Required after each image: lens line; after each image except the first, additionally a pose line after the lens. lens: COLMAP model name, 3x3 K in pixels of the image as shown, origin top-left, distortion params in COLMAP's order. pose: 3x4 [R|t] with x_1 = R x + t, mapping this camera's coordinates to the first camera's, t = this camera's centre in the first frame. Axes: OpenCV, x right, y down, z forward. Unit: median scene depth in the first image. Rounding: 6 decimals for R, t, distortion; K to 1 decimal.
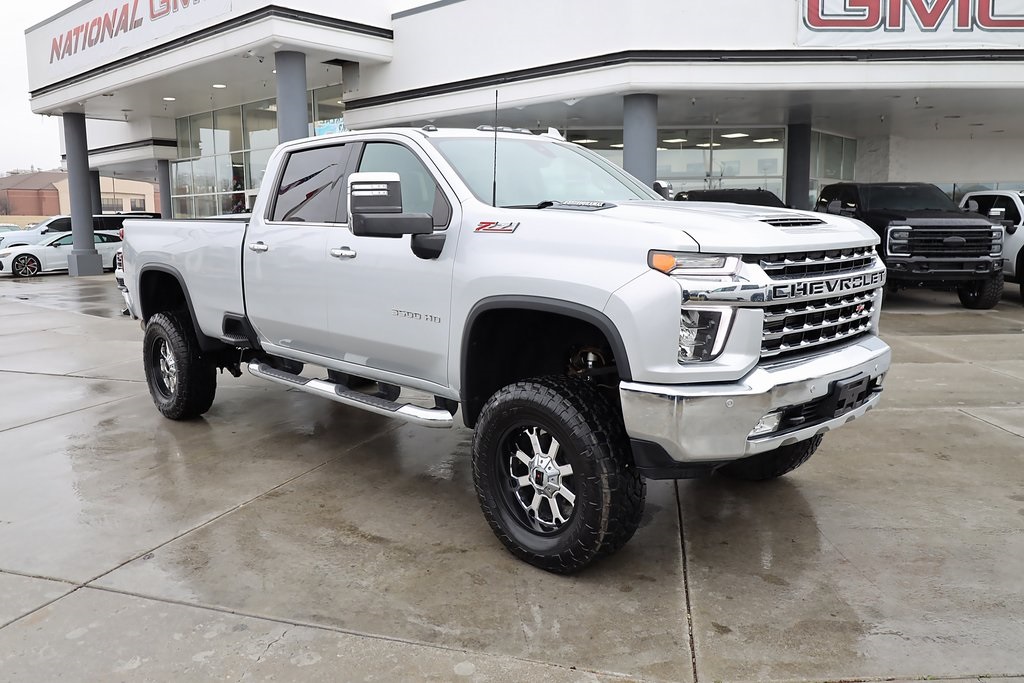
lens RADIAL K [[821.7, 0, 536.9], [0, 821.7, 316.2], [0, 0, 1]] dist [-0.014812, 0.000253]
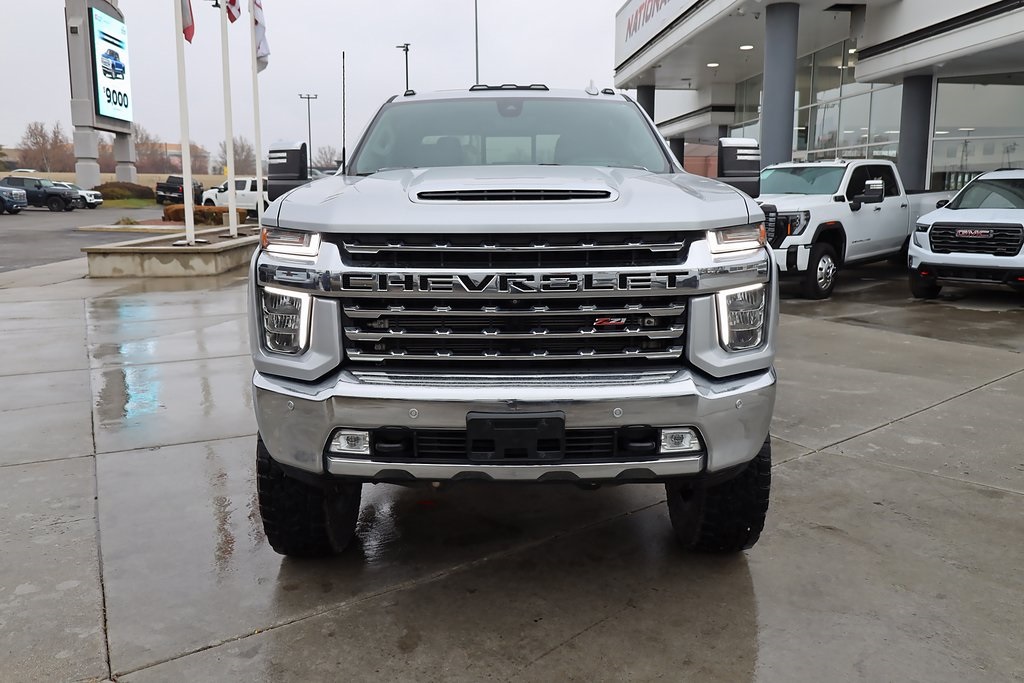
lens RADIAL K [[839.2, 0, 509.8], [0, 839.2, 332.9], [0, 0, 1]] dist [-0.012113, 0.000915]
pose [[0.712059, 0.127018, -0.690535, 0.172445], [-0.086513, 0.991878, 0.093237, -0.012297], [0.696770, -0.006650, 0.717264, 0.093630]]
